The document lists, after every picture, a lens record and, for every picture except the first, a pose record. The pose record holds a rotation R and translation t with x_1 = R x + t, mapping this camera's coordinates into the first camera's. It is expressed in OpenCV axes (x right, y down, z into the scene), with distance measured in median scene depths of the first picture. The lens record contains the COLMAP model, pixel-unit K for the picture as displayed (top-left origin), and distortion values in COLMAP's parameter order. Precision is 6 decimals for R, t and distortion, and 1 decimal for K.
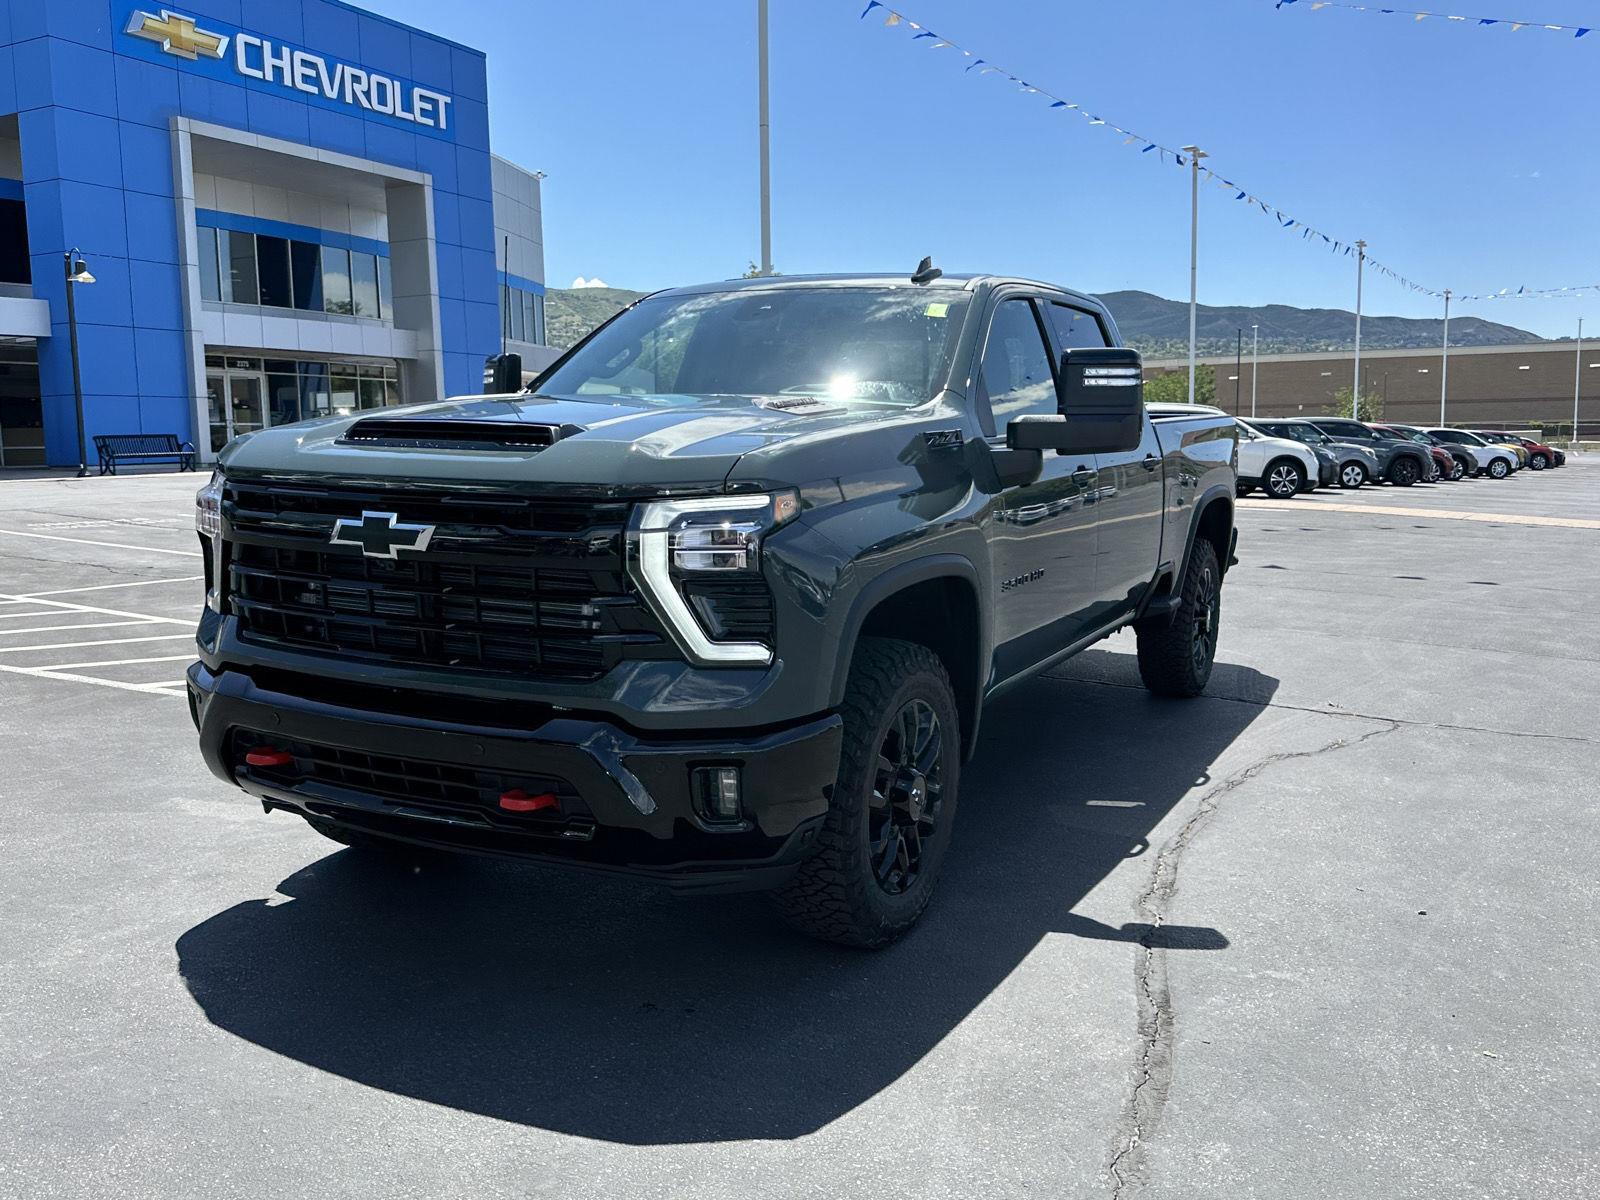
lens RADIAL K [[1370.2, 0, 810.8], [0, 1370.2, 601.1], [0, 0, 1]] dist [0.109356, -0.195865]
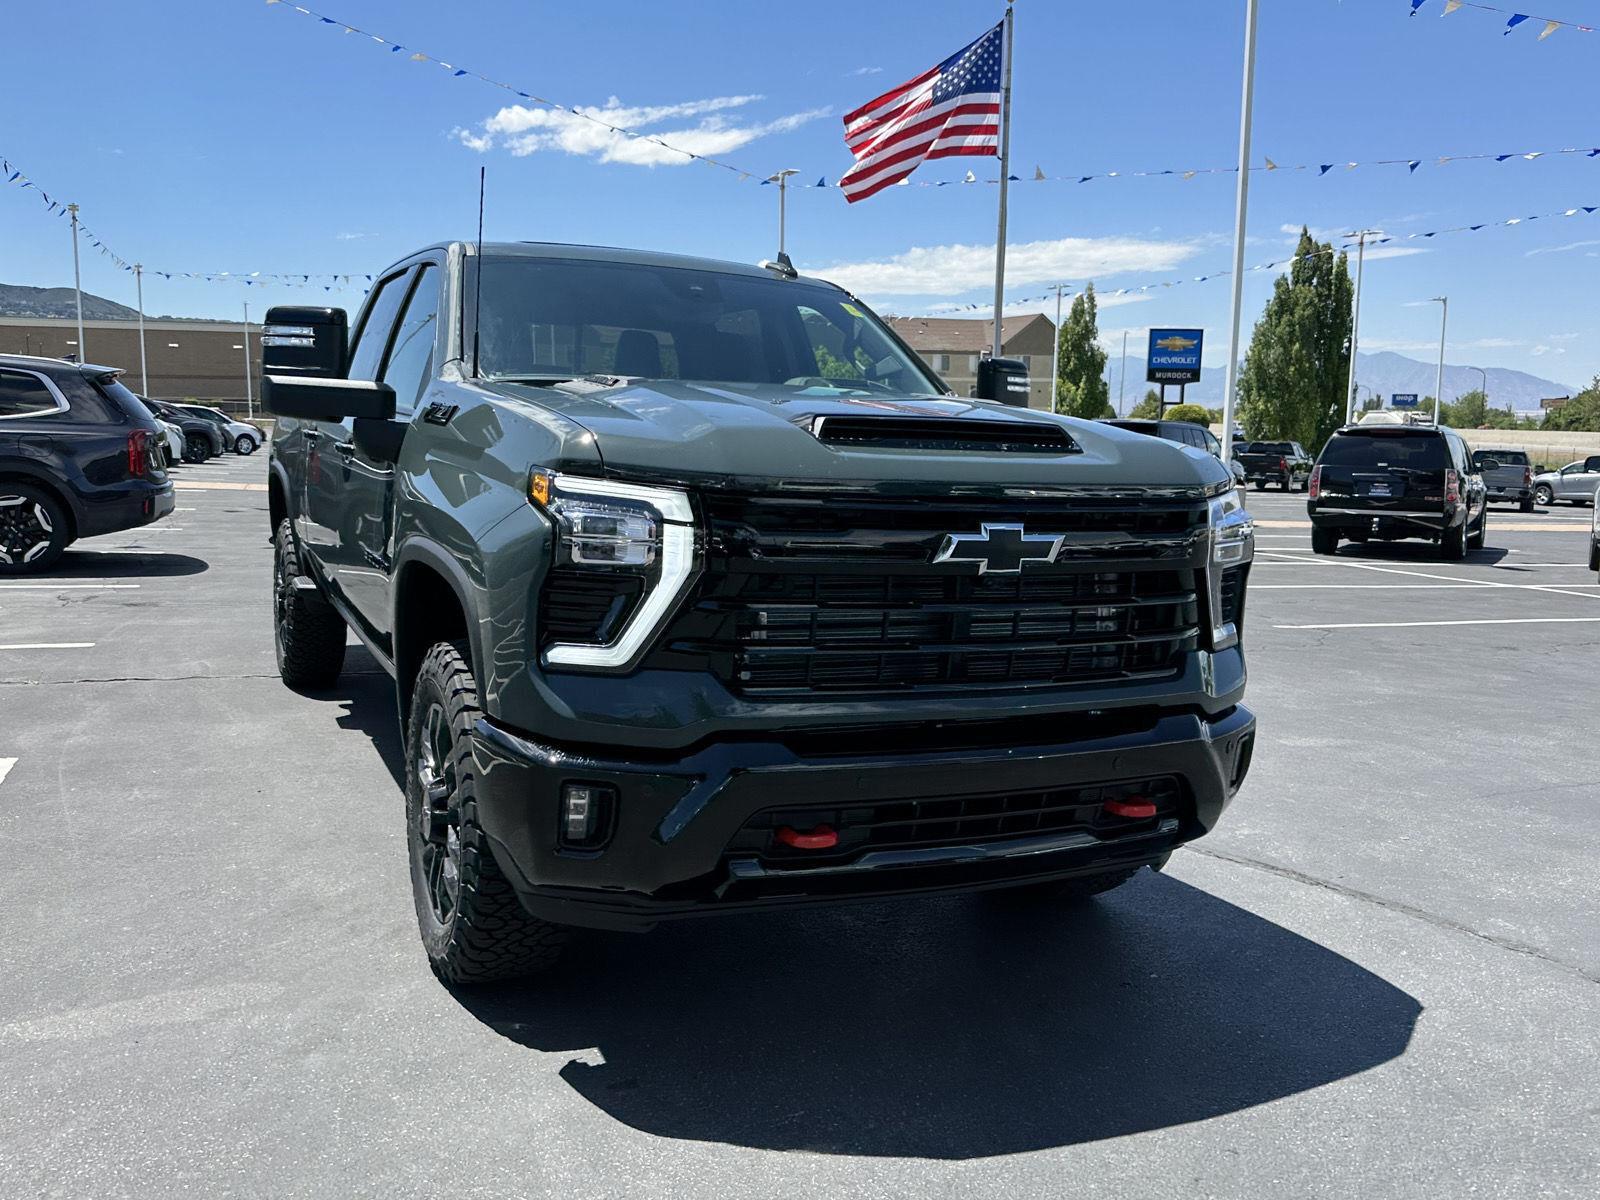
lens RADIAL K [[1370.2, 0, 792.6], [0, 1370.2, 609.4], [0, 0, 1]] dist [0.109356, -0.195865]
pose [[0.610873, -0.093596, 0.786177, -0.846002], [0.074769, 0.995370, 0.060404, -0.056295], [-0.788190, 0.021883, 0.615042, 0.433866]]
